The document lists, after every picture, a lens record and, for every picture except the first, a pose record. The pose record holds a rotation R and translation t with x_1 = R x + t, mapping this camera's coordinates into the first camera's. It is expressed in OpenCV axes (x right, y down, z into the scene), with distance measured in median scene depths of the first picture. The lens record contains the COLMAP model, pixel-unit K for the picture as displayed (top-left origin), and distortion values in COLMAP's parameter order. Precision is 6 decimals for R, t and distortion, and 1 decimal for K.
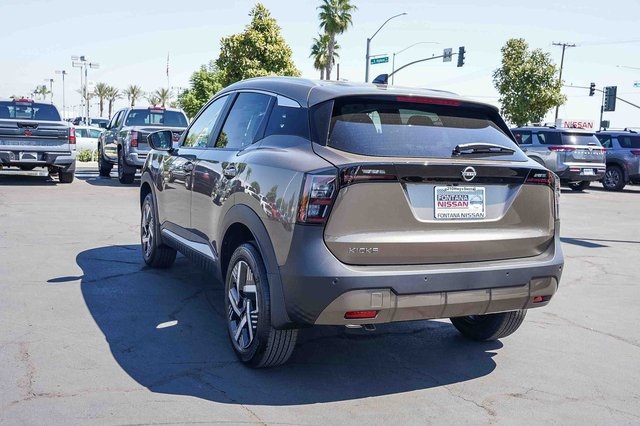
lens RADIAL K [[662.3, 0, 318.7], [0, 662.3, 212.1], [0, 0, 1]] dist [0.003753, 0.000000]
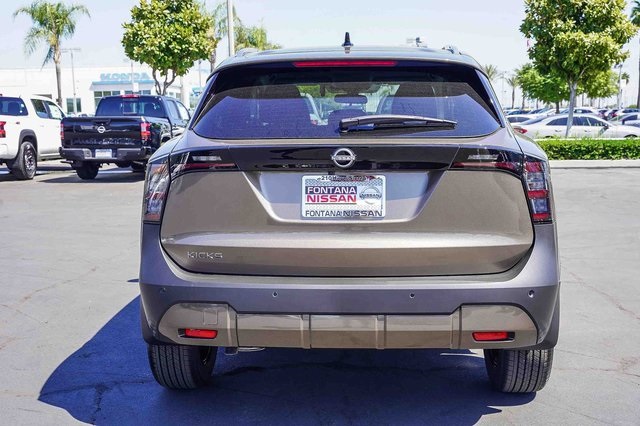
lens RADIAL K [[775.2, 0, 321.3], [0, 775.2, 213.7], [0, 0, 1]] dist [0.070553, 0.000000]
pose [[0.871407, 0.006751, -0.490514, 0.615842], [-0.006056, 0.999977, 0.003005, 0.002579], [0.490523, 0.000352, 0.871428, 0.219441]]
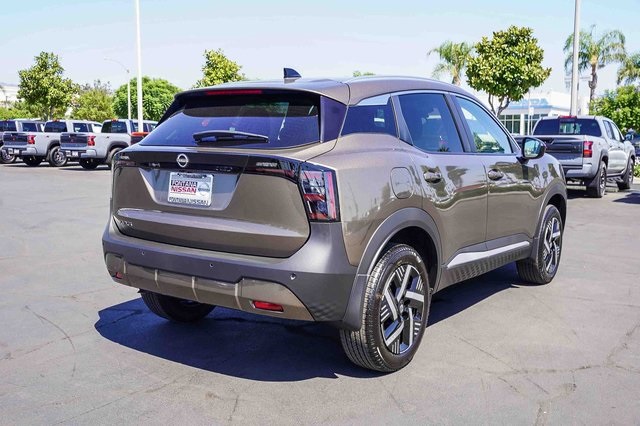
lens RADIAL K [[682.8, 0, 319.1], [0, 682.8, 211.0], [0, 0, 1]] dist [0.002472, 0.000000]
pose [[0.465641, 0.056226, -0.883186, 1.234132], [-0.091077, 0.995725, 0.015372, -0.014630], [0.880275, 0.073280, 0.468771, 0.673383]]
